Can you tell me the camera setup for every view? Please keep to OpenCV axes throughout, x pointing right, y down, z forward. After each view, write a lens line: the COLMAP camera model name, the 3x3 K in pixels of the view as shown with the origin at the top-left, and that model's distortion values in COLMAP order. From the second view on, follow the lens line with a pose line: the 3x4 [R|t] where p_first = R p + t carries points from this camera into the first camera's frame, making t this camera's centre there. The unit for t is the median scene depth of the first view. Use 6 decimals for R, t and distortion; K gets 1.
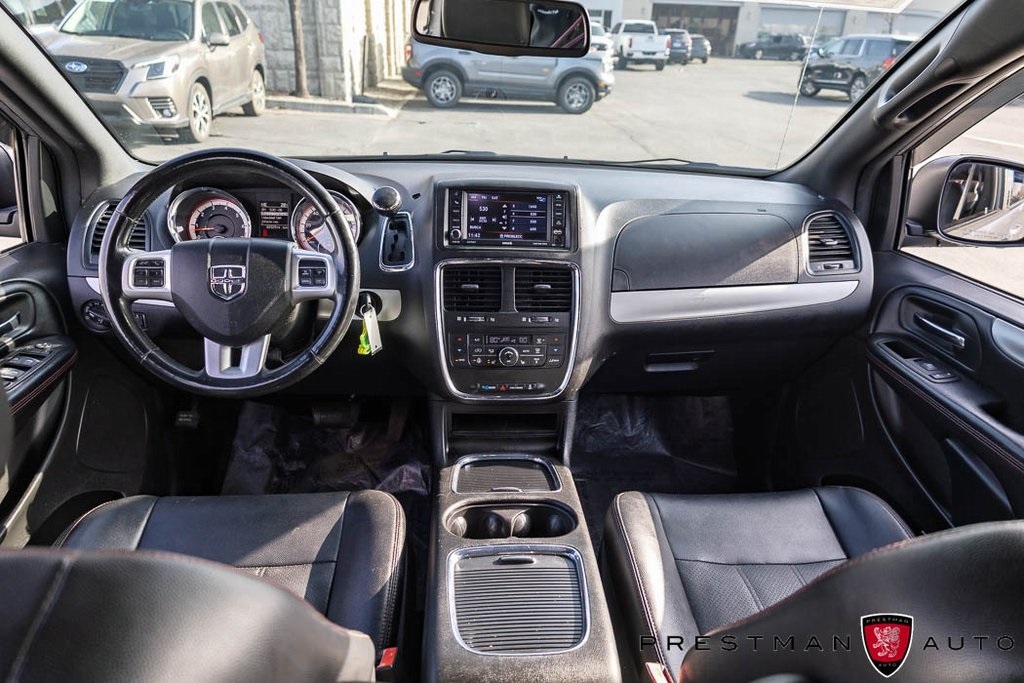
lens RADIAL K [[662.5, 0, 516.3], [0, 662.5, 344.2], [0, 0, 1]] dist [-0.004538, 0.006183]
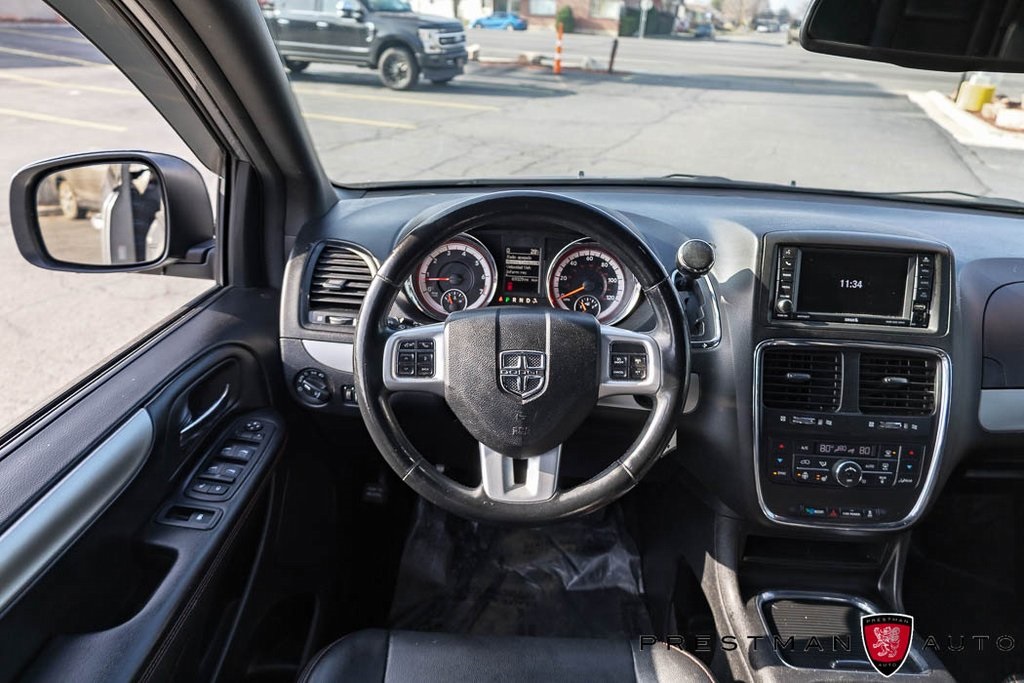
lens RADIAL K [[662.5, 0, 506.1], [0, 662.5, 345.8], [0, 0, 1]] dist [-0.004538, 0.006183]
pose [[0.994822, 0.049273, -0.088893, -0.324444], [-0.048947, 0.998784, 0.005847, -0.106583], [0.089073, -0.001465, 0.996024, 0.221633]]
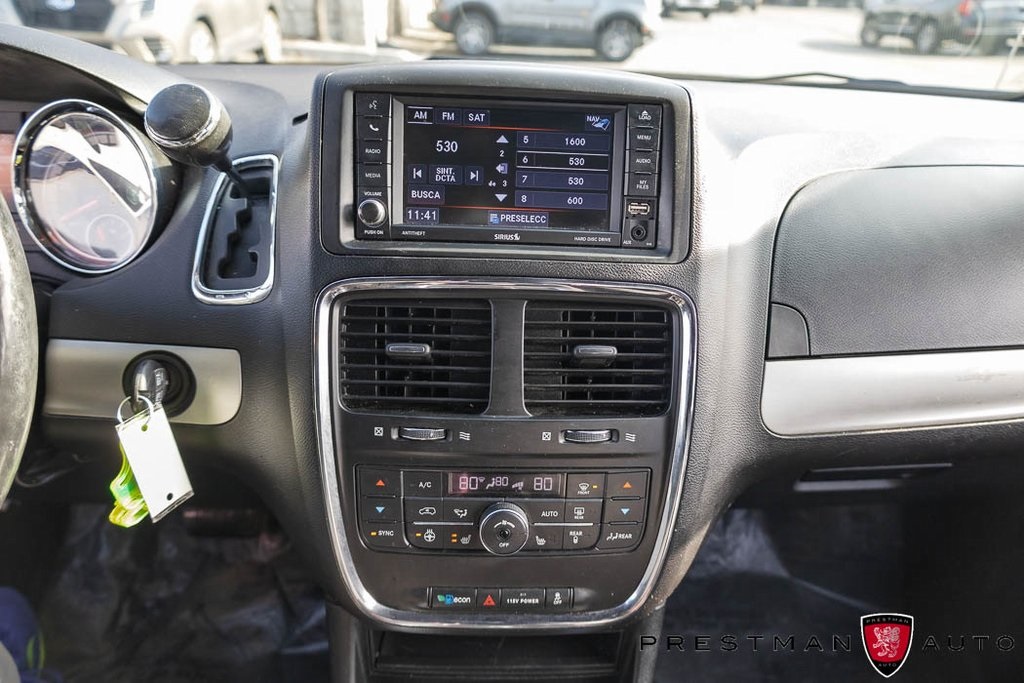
lens RADIAL K [[662.5, 0, 510.8], [0, 662.5, 343.1], [0, 0, 1]] dist [-0.004538, 0.006183]
pose [[0.998401, 0.022410, -0.051904, 0.009707], [-0.019391, 0.998130, 0.057968, -0.111134], [0.053106, -0.056869, 0.996968, 0.599677]]
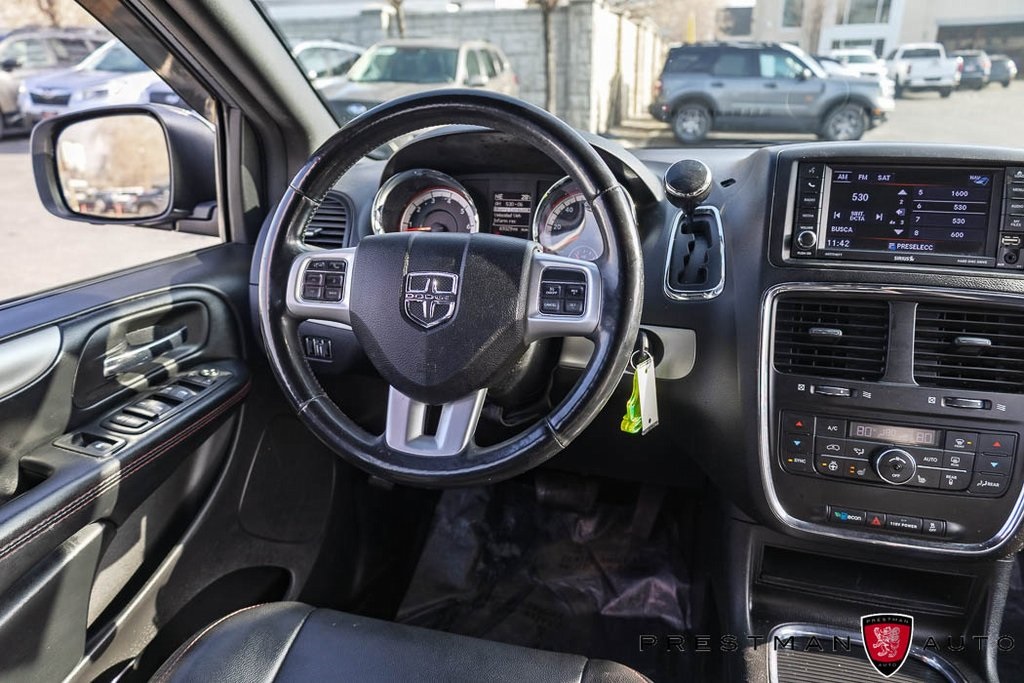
lens RADIAL K [[662.5, 0, 508.6], [0, 662.5, 345.3], [0, 0, 1]] dist [-0.004538, 0.006183]
pose [[0.938945, 0.072785, -0.336280, -0.129504], [-0.092372, 0.994813, -0.042598, -0.026388], [0.331436, 0.071060, 0.940798, 0.370183]]
